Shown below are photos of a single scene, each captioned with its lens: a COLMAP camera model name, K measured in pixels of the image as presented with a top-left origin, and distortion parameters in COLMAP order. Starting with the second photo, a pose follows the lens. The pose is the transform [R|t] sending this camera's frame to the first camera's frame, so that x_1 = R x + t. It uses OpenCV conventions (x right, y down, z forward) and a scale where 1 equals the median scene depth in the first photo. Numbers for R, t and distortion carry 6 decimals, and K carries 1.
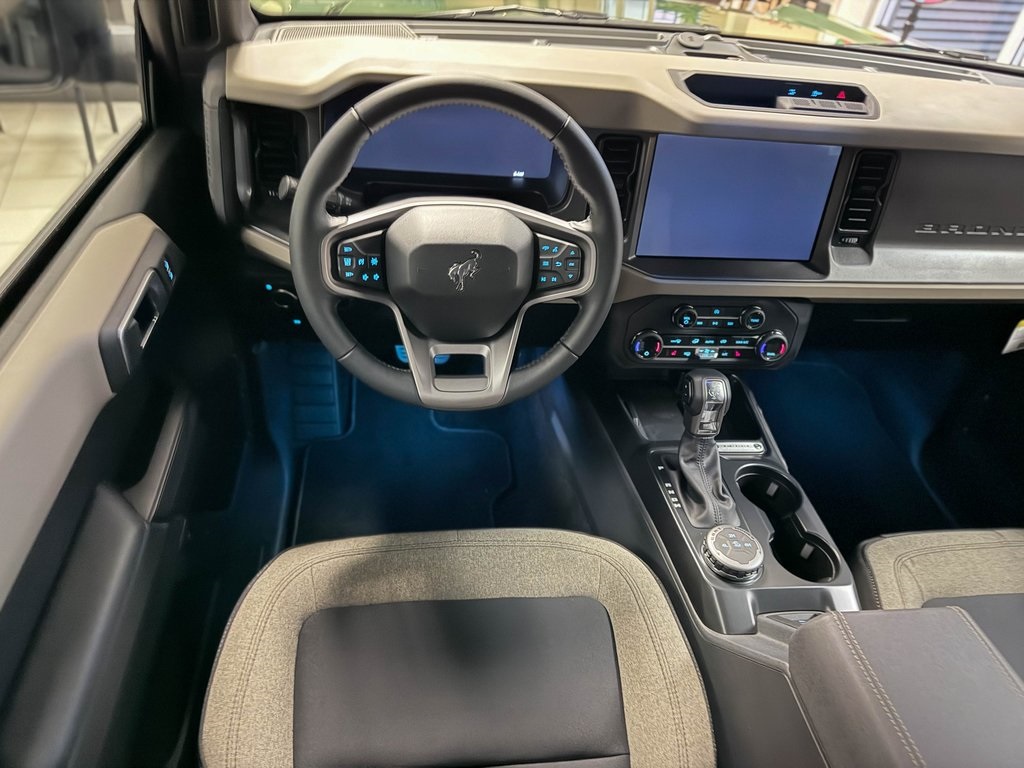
lens RADIAL K [[727.8, 0, 512.0], [0, 727.8, 384.0], [0, 0, 1]] dist [0.007141, -0.000278]
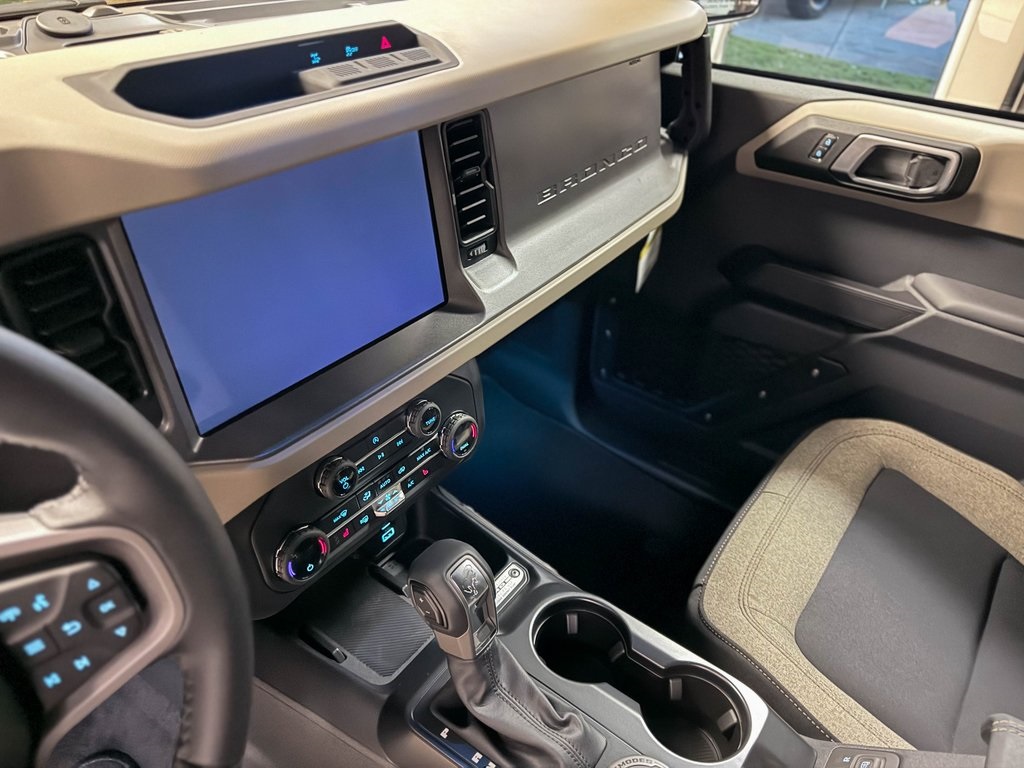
lens RADIAL K [[746.7, 0, 509.4], [0, 746.7, 400.4], [0, 0, 1]] dist [0.092169, -0.077240]
pose [[0.715271, -0.485322, 0.502842, 0.065546], [0.480632, 0.863966, 0.150185, -0.169234], [-0.507326, 0.134258, 0.851231, 0.413323]]
